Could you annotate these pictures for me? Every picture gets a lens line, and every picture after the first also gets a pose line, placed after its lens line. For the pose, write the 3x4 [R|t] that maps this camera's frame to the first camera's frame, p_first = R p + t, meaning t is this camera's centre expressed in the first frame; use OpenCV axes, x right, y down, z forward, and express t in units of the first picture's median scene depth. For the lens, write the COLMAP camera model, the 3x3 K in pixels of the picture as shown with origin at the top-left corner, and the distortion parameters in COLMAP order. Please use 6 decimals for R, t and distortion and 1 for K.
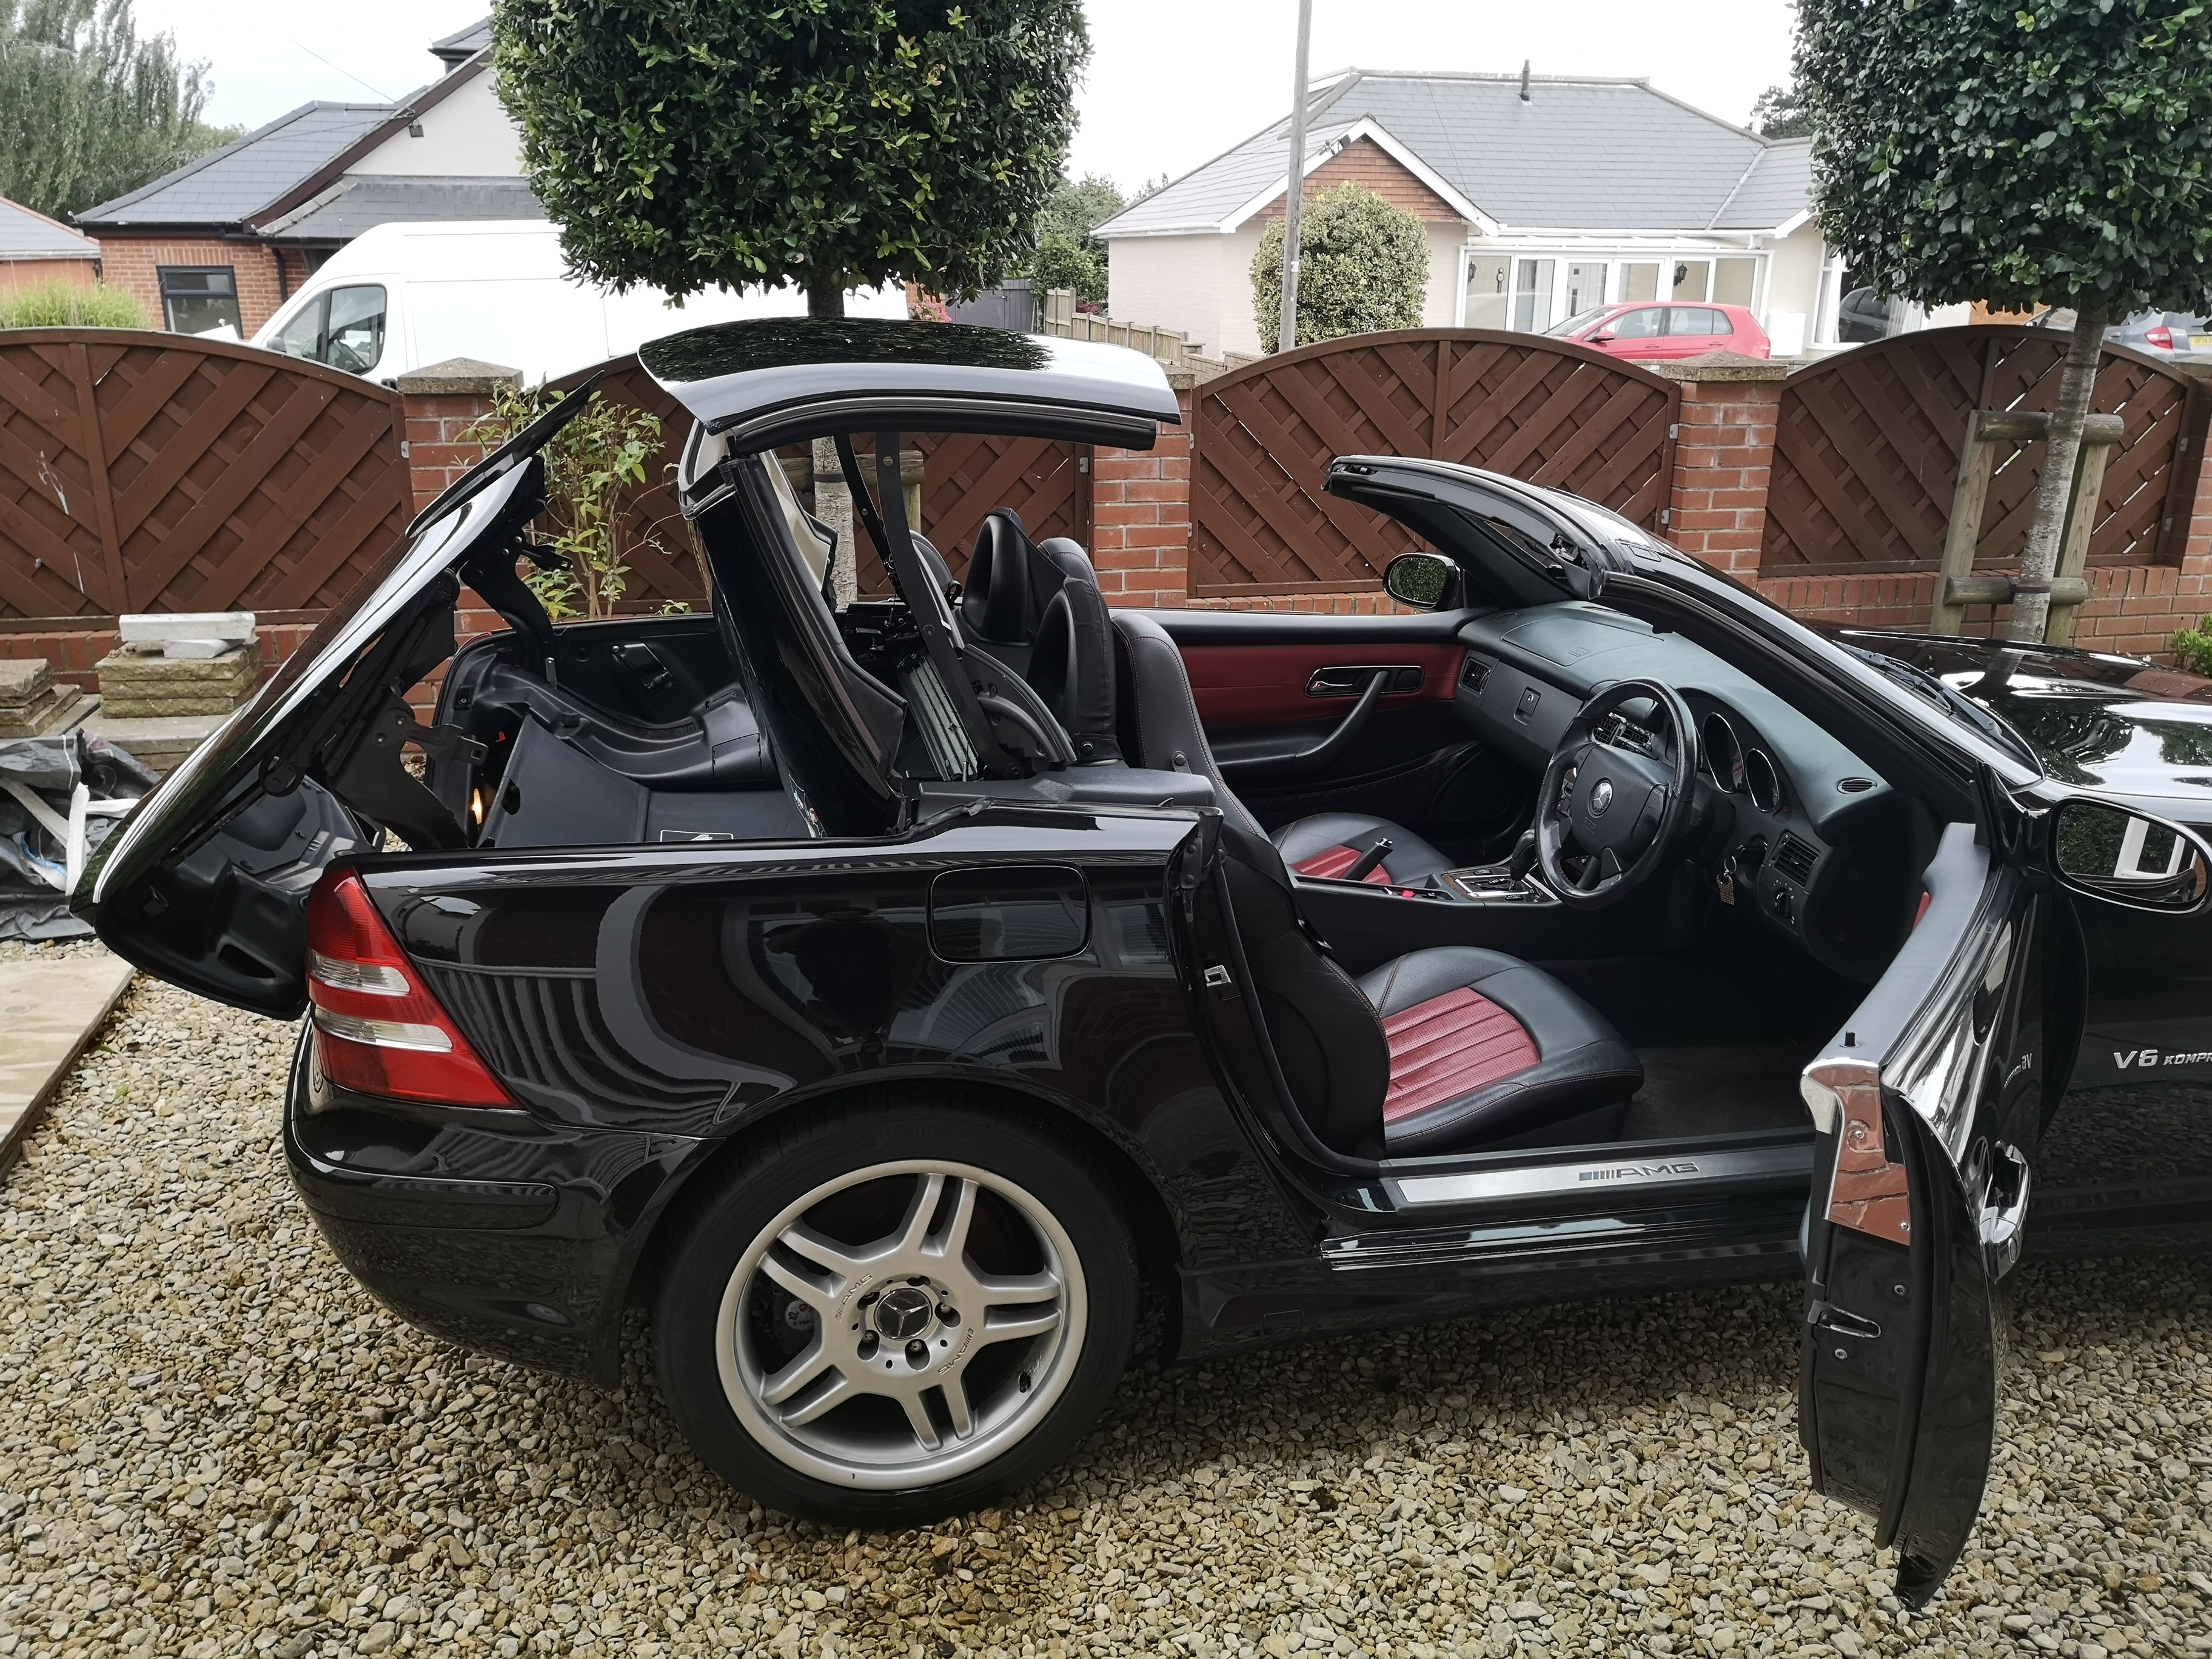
lens RADIAL K [[1747.5, 0, 1106.0], [0, 1747.5, 829.5], [0, 0, 1]] dist [0.003165, 0.005025]
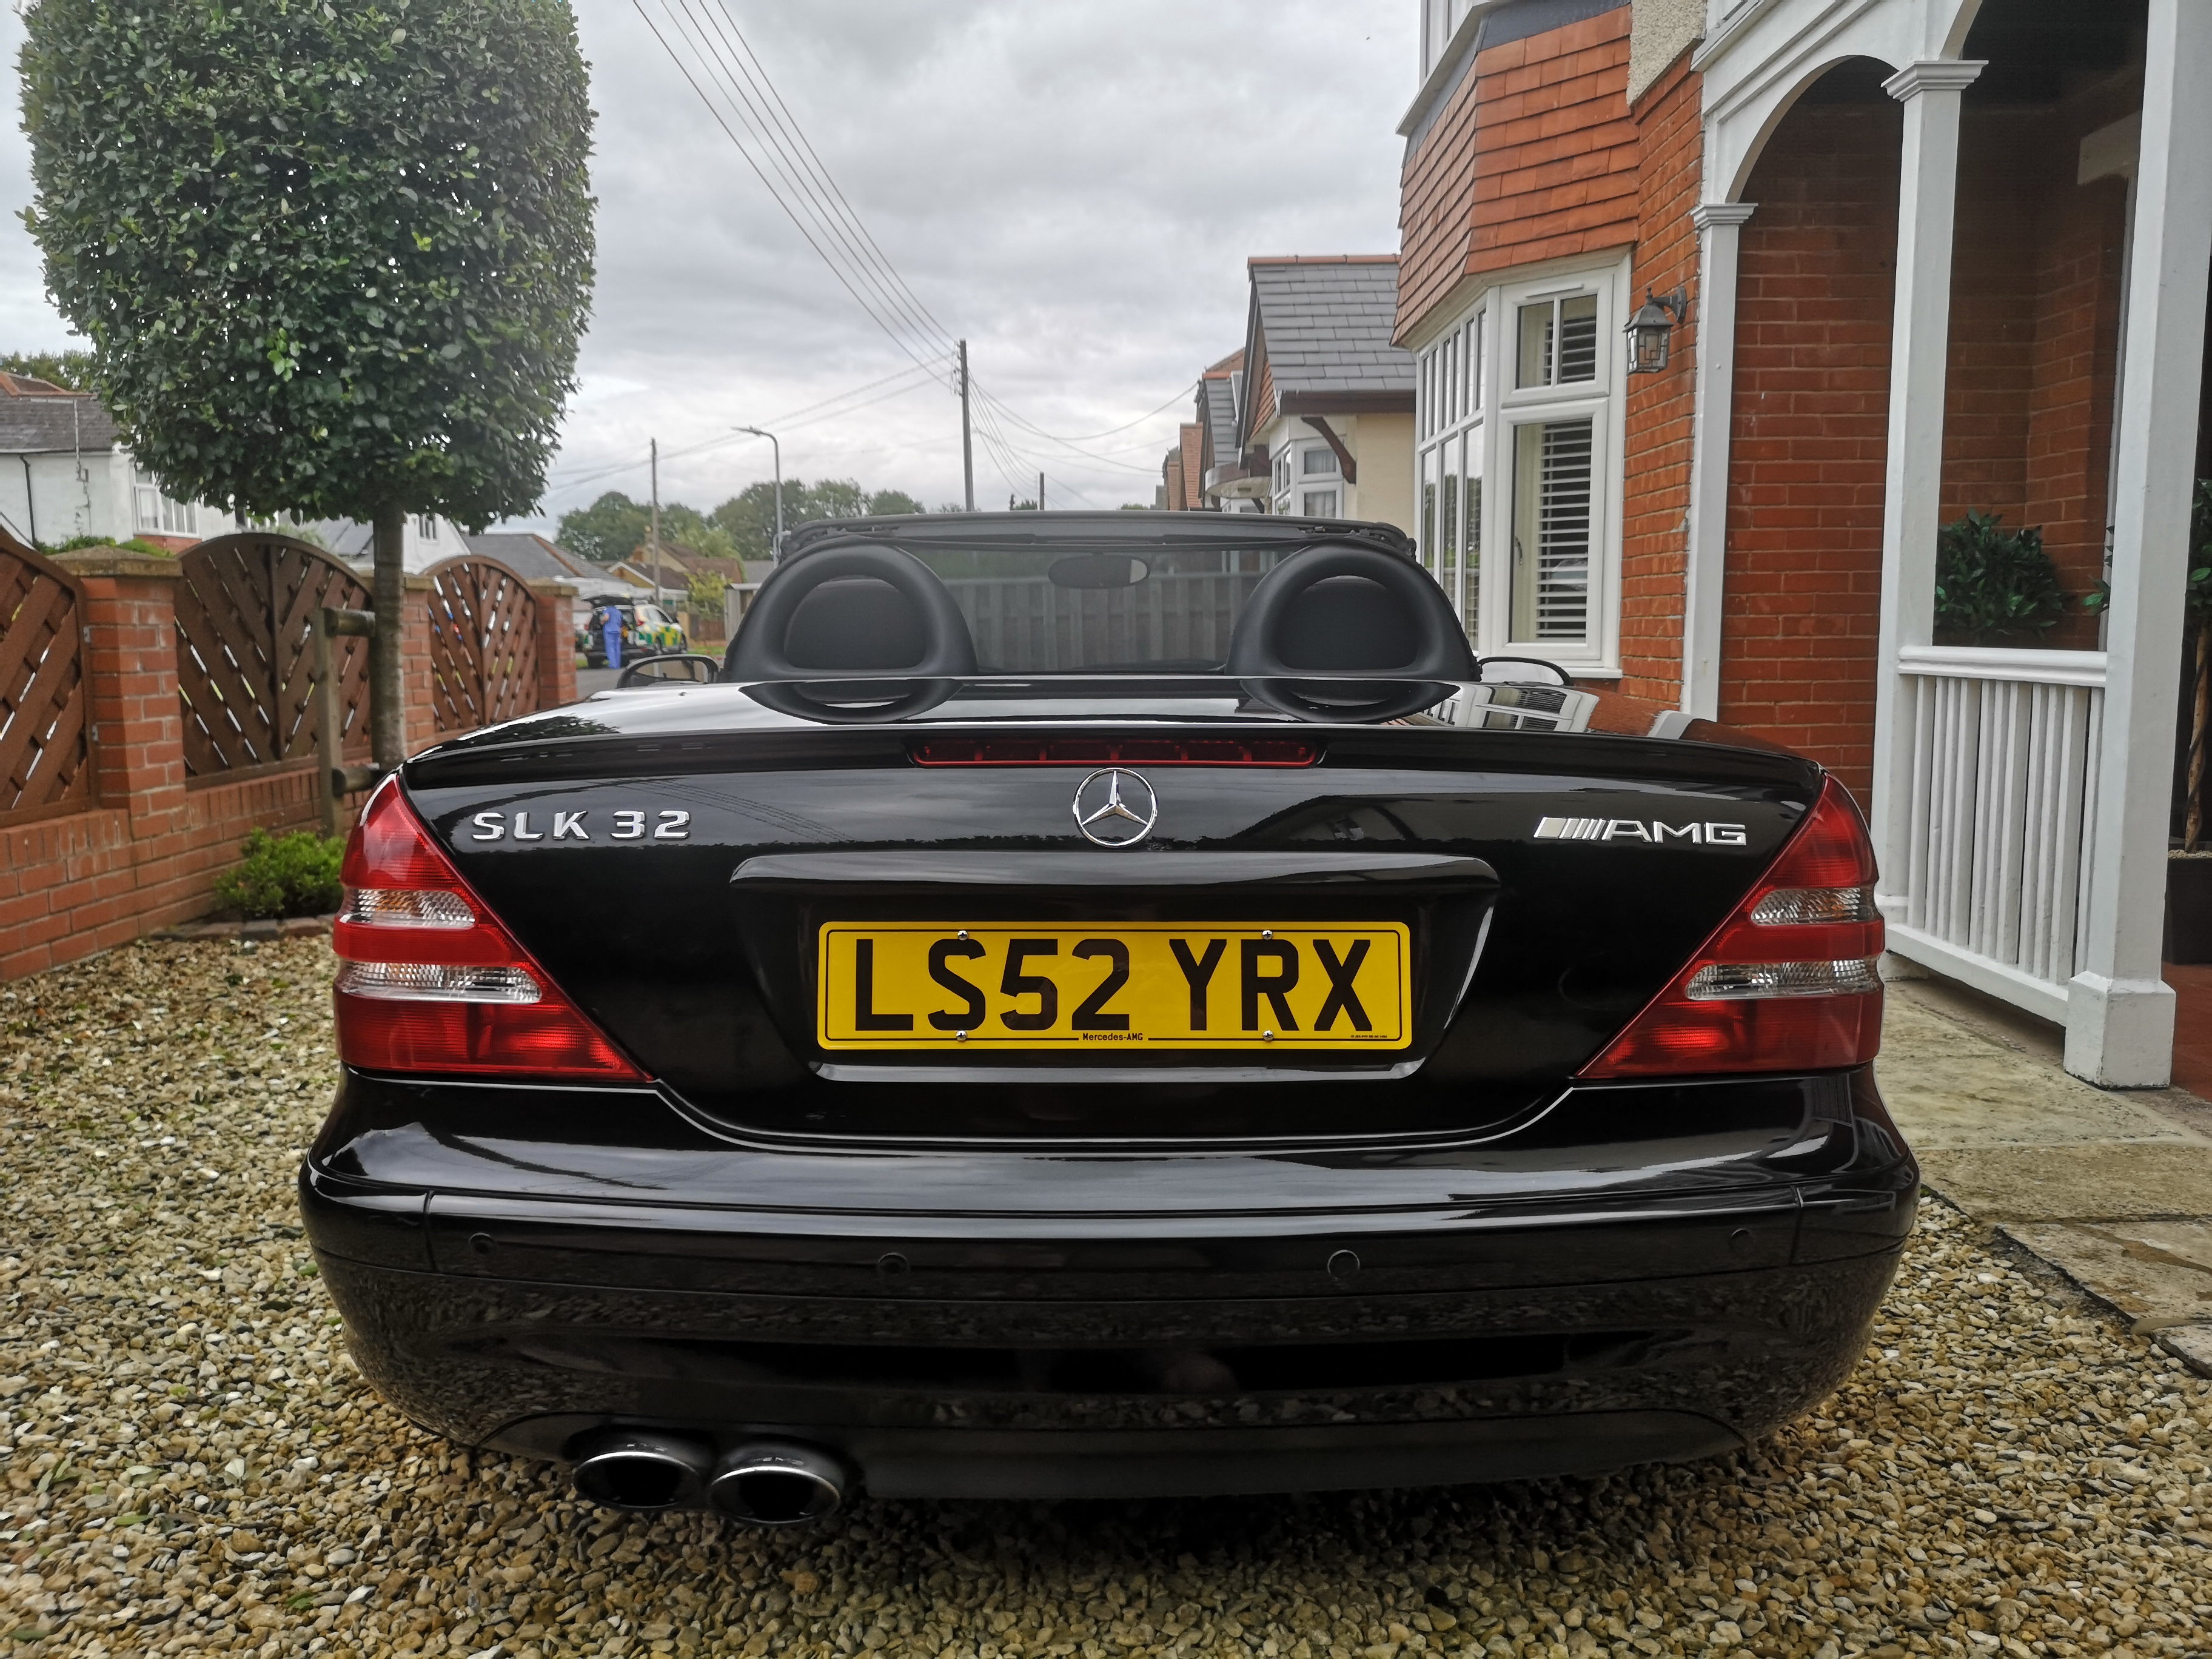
lens RADIAL K [[1740.8, 0, 1078.4], [0, 1740.8, 822.4], [0, 0, 1]] dist [0.002952, -0.006045]
pose [[0.192703, -0.119129, 0.973999, -0.498670], [0.308502, 0.949626, 0.055112, -0.042019], [-0.931500, 0.289860, 0.219747, 0.453762]]
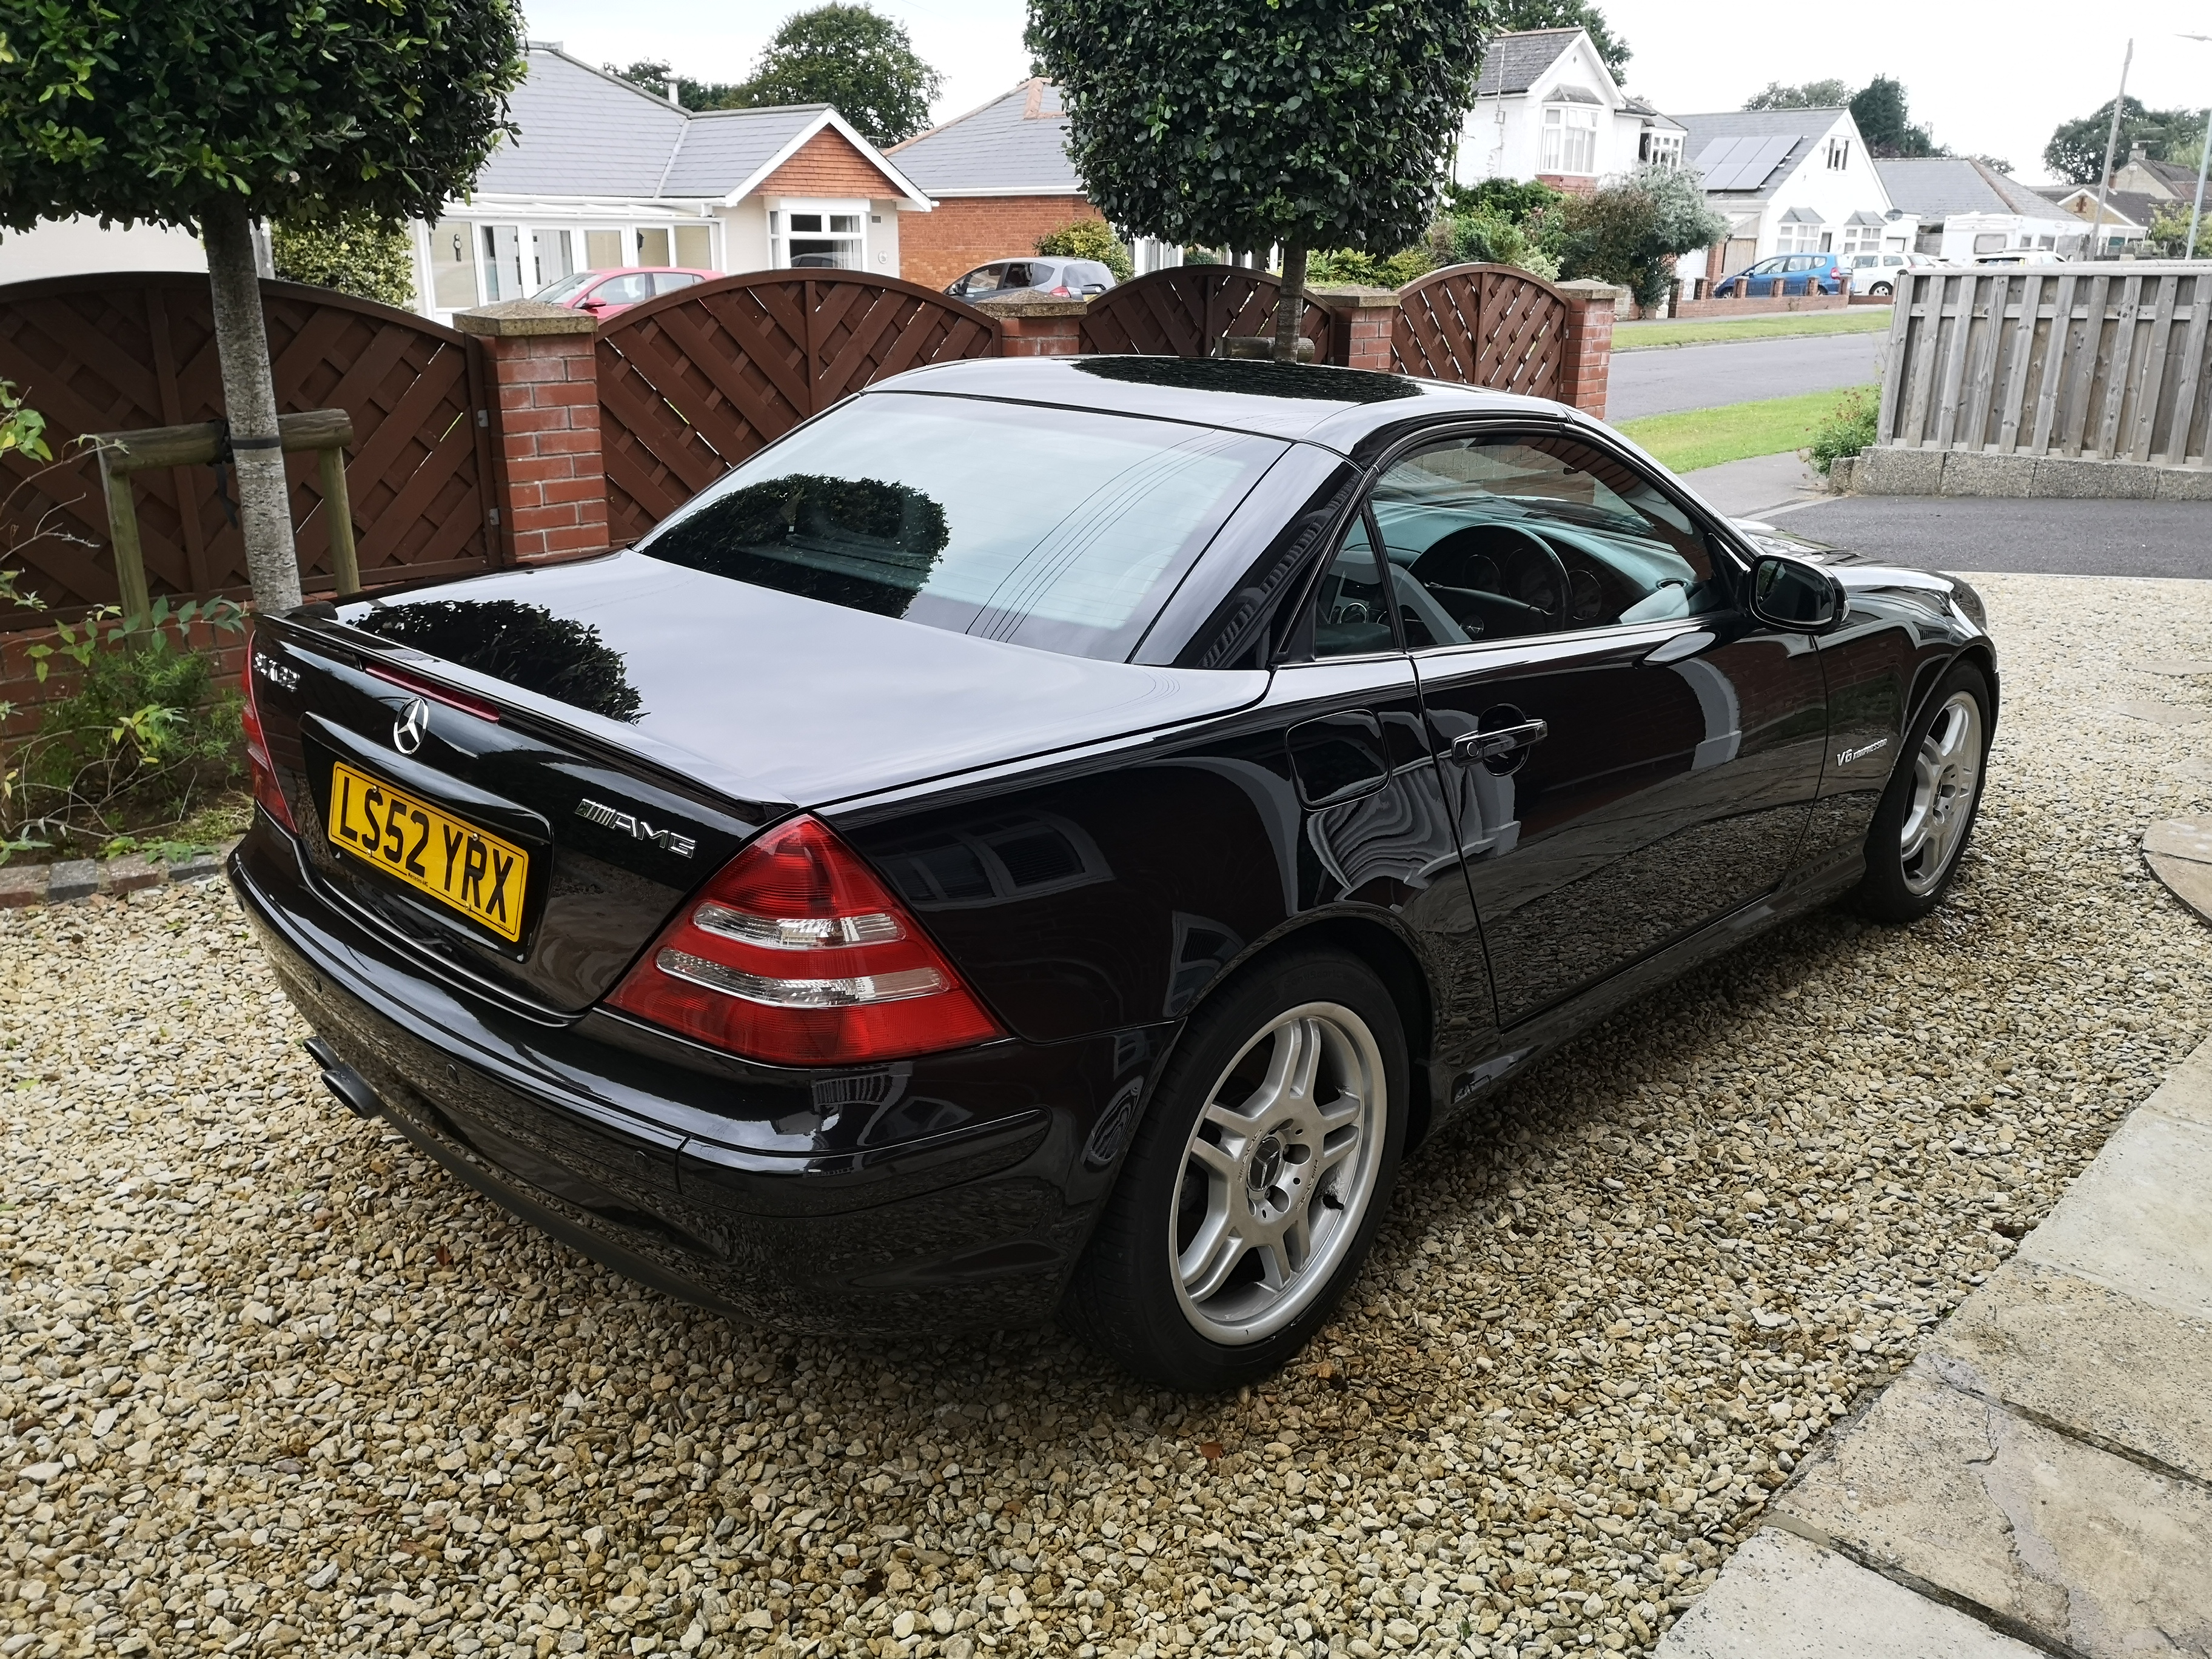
lens RADIAL K [[1740.8, 0, 1078.4], [0, 1740.8, 822.4], [0, 0, 1]] dist [0.002952, -0.006045]
pose [[0.830598, -0.176946, 0.528013, -0.305589], [0.171225, 0.983391, 0.060204, -0.001583], [-0.529896, 0.040403, 0.847100, 0.074459]]
